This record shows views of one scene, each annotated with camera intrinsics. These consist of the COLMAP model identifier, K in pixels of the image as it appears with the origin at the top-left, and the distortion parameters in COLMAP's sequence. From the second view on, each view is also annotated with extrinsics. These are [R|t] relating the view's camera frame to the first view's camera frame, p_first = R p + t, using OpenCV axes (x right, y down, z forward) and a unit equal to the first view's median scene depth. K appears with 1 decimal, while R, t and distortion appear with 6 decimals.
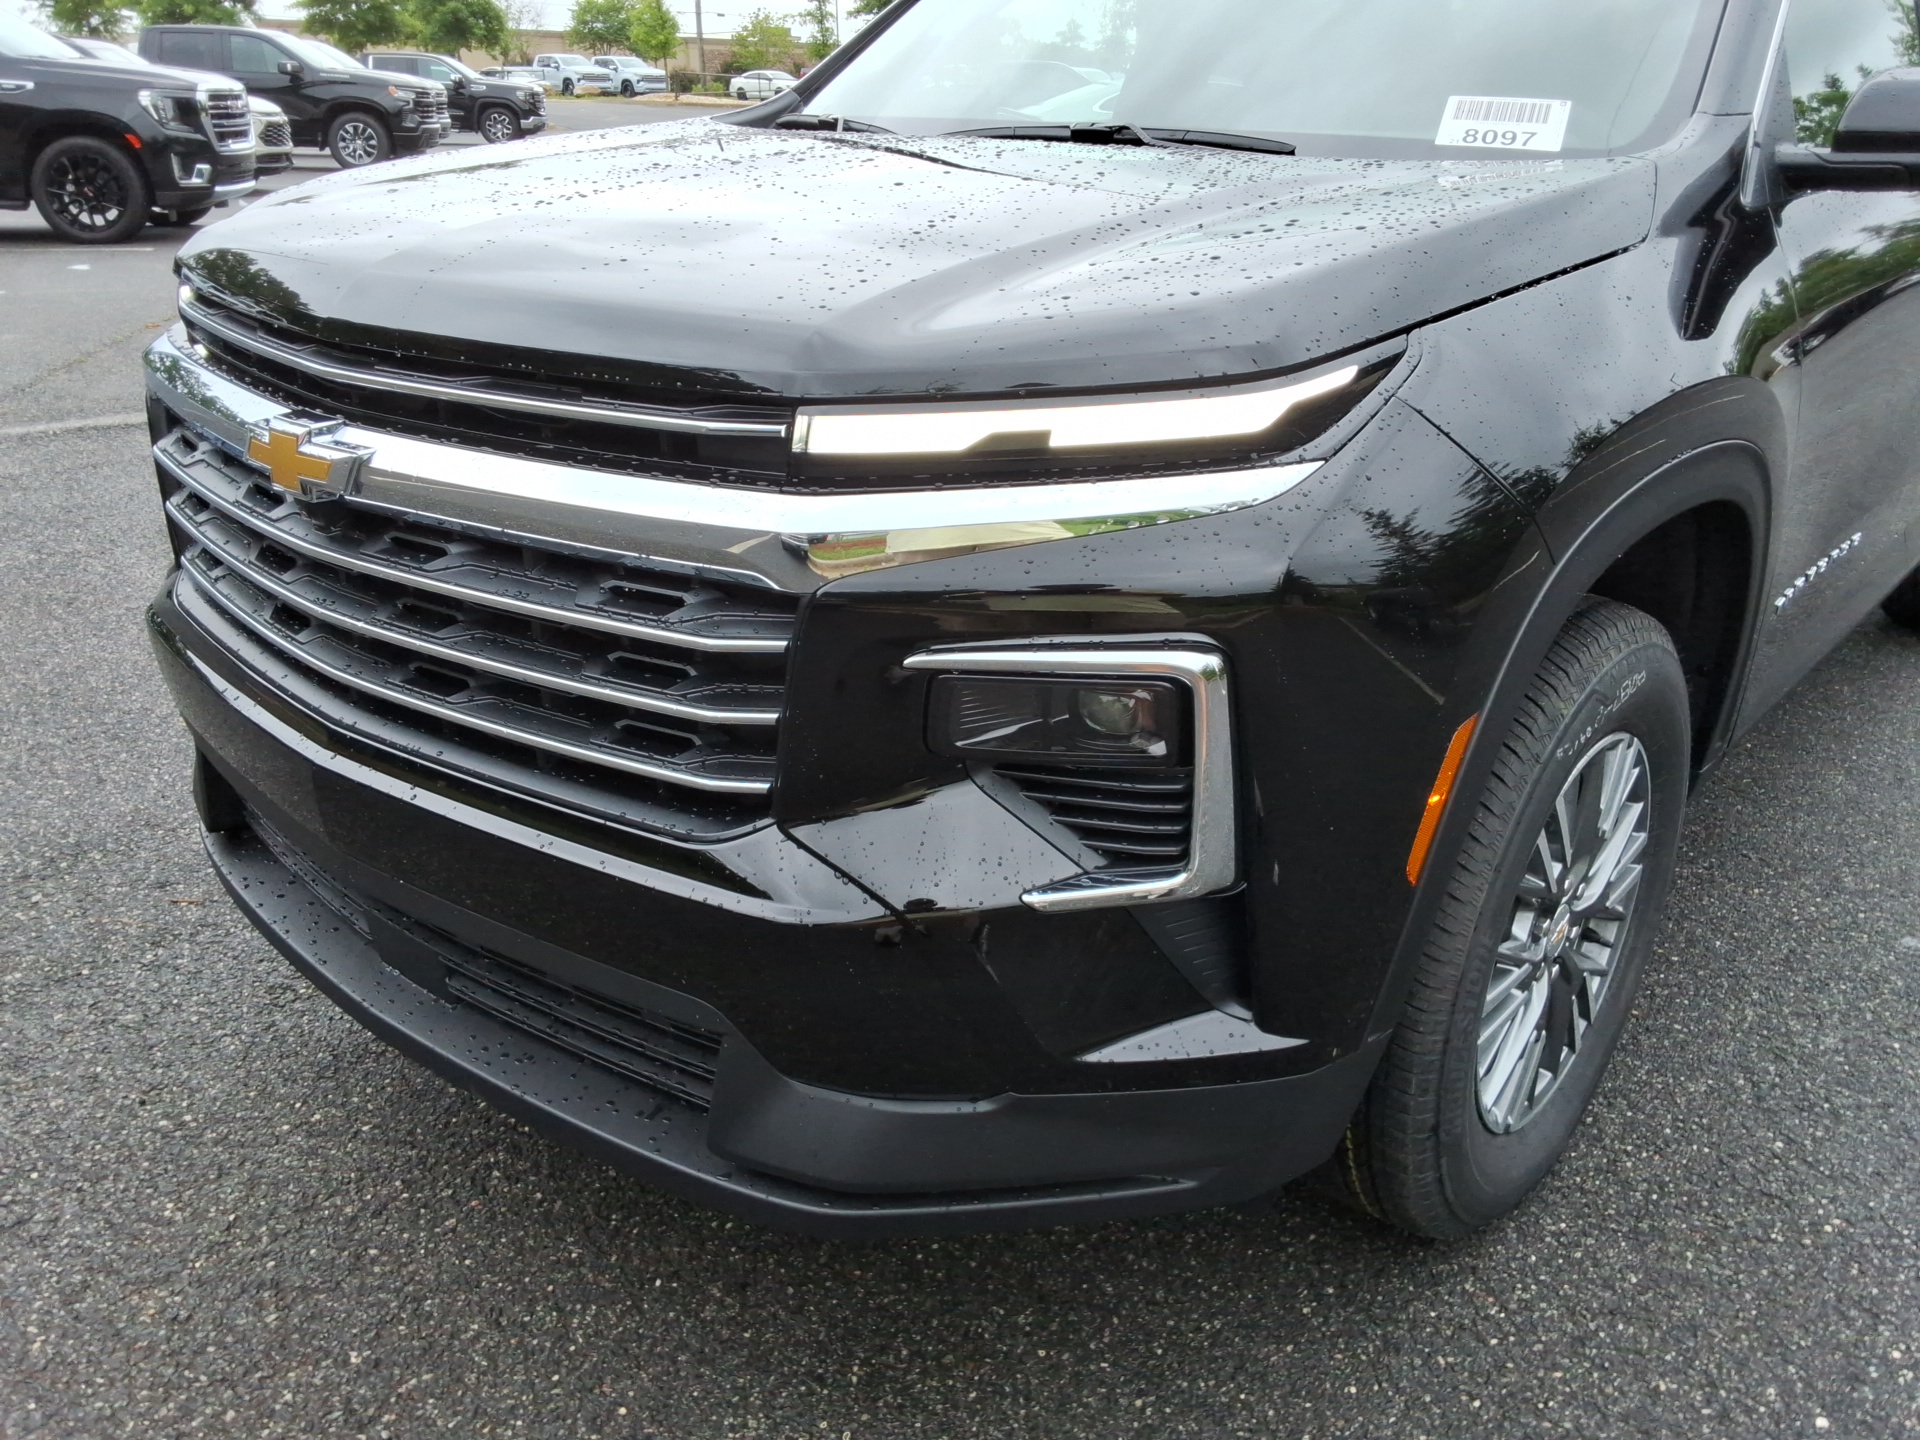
lens RADIAL K [[1508.0, 0, 960.0], [0, 1508.0, 720.0], [0, 0, 1]] dist [0.086792, -0.111349]
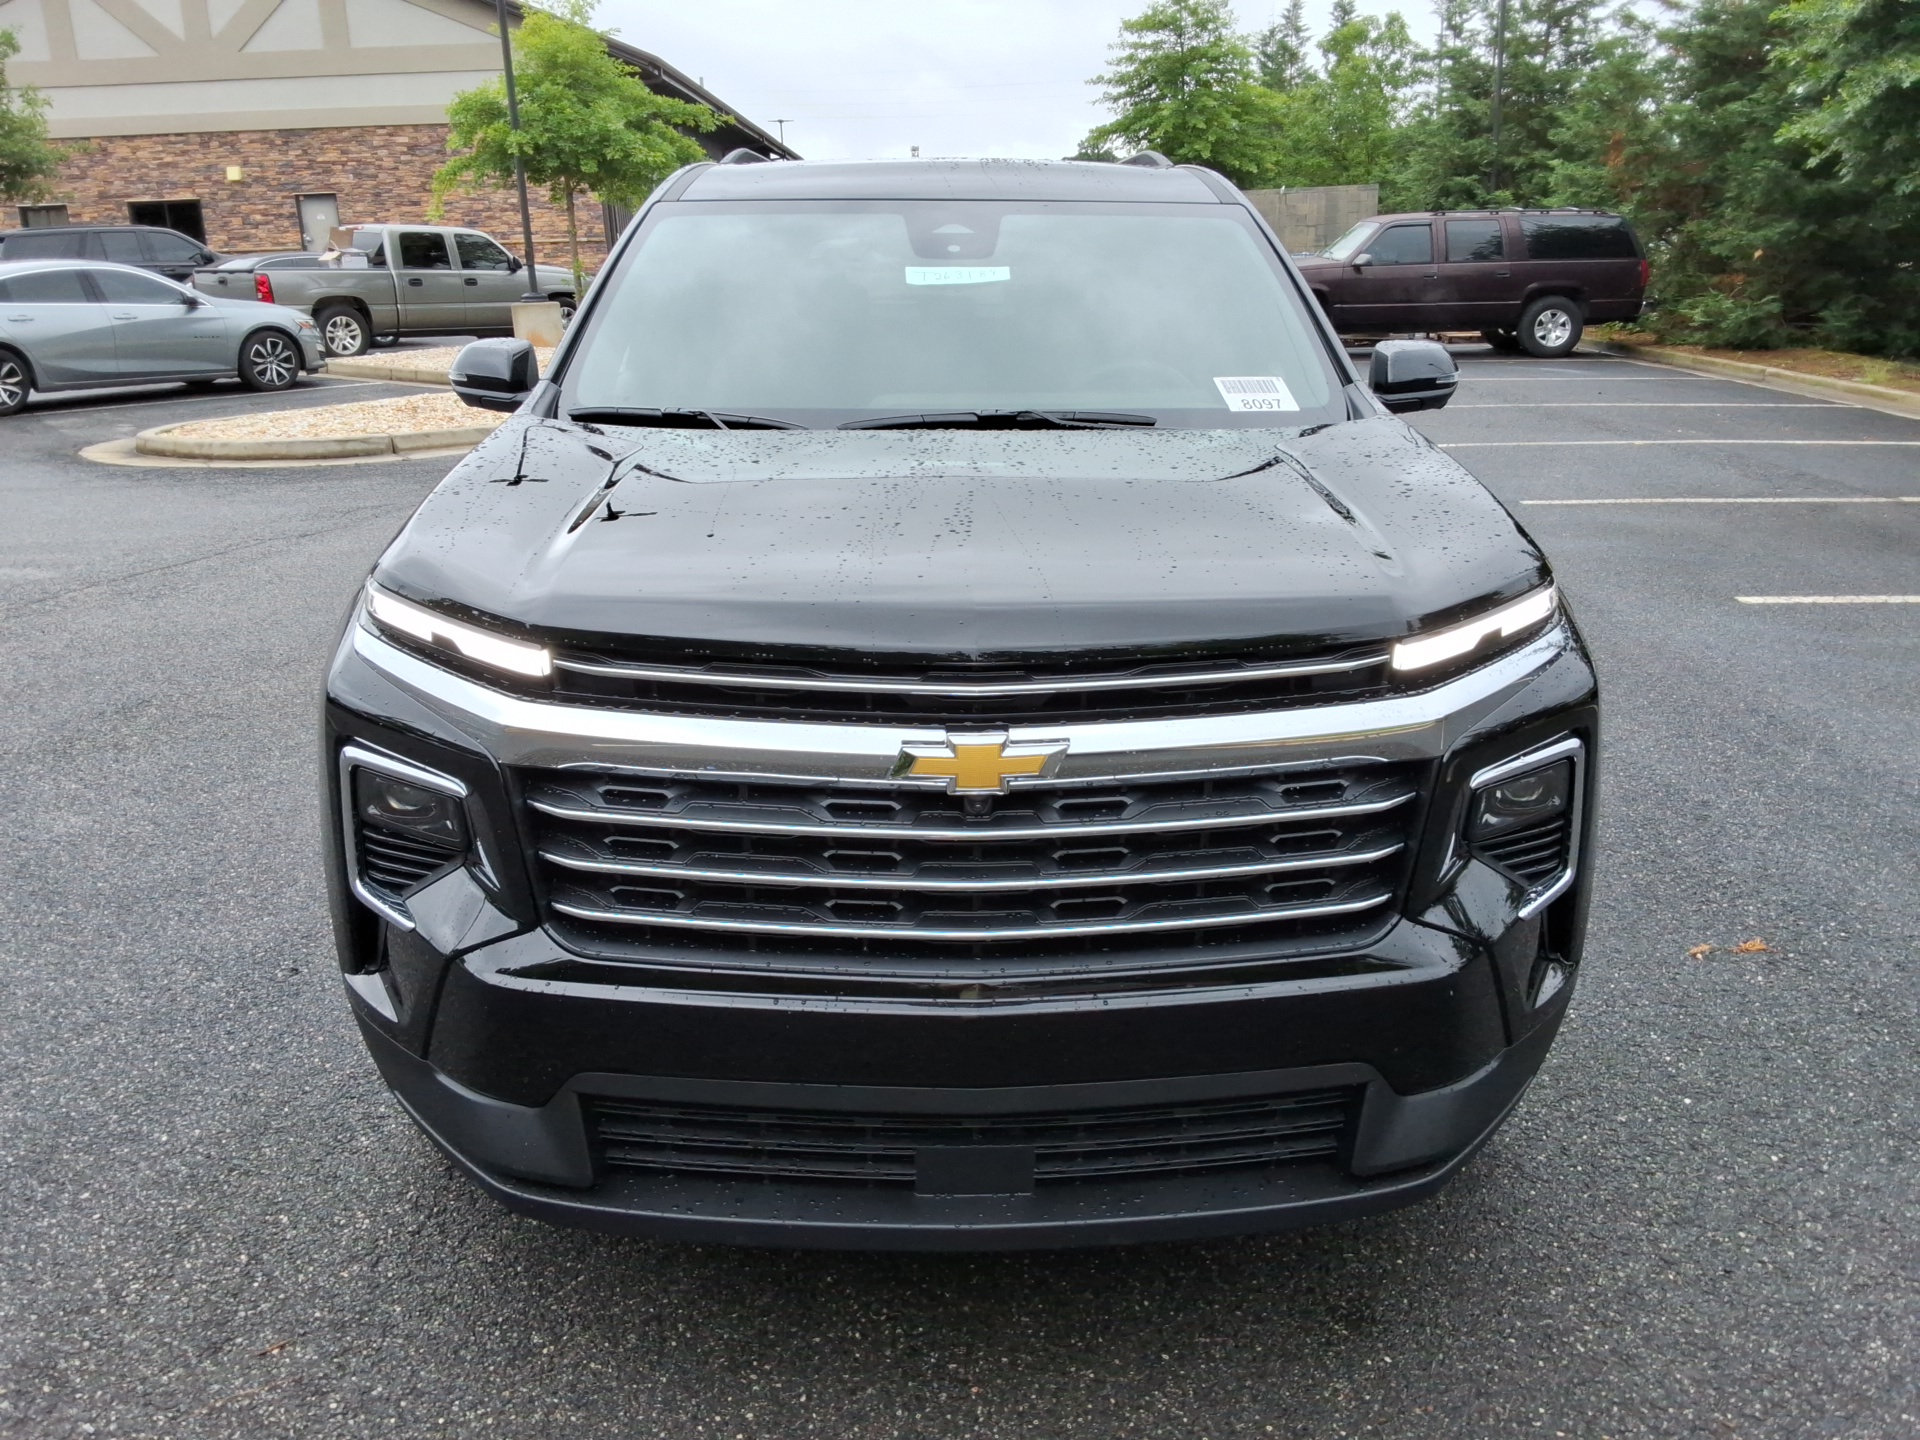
lens RADIAL K [[1508.0, 0, 960.0], [0, 1508.0, 720.0], [0, 0, 1]] dist [0.086792, -0.111349]
pose [[0.761367, -0.214195, 0.611916, -1.292965], [0.273793, 0.961780, -0.004001, -0.224812], [-0.587672, 0.170585, 0.790913, 0.044536]]
